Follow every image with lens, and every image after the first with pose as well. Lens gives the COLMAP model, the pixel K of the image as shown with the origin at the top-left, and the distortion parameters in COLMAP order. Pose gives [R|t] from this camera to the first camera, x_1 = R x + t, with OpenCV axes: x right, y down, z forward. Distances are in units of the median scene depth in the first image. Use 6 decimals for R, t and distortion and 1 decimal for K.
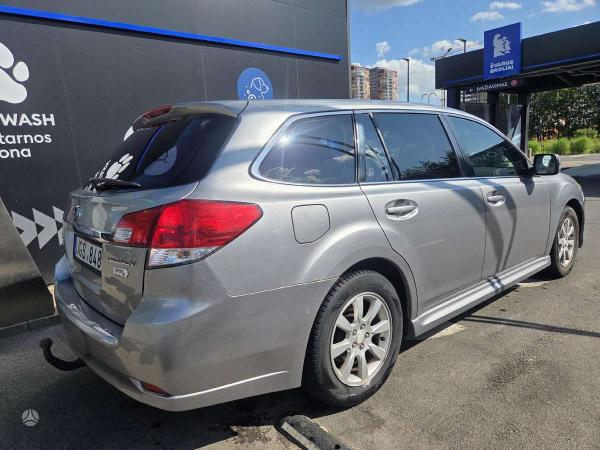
lens RADIAL K [[438.9, 0, 284.4], [0, 438.9, 211.4], [0, 0, 1]] dist [0.079313, -0.105671]
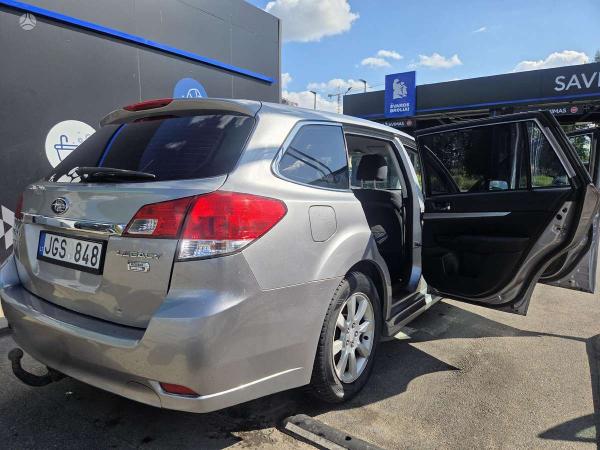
lens RADIAL K [[441.4, 0, 302.0], [0, 441.4, 211.8], [0, 0, 1]] dist [0.058805, -0.080322]
pose [[0.959926, 0.041419, 0.277175, -0.263968], [-0.026003, 0.997915, -0.059067, 0.060451], [-0.279044, 0.049492, 0.959002, 0.008536]]
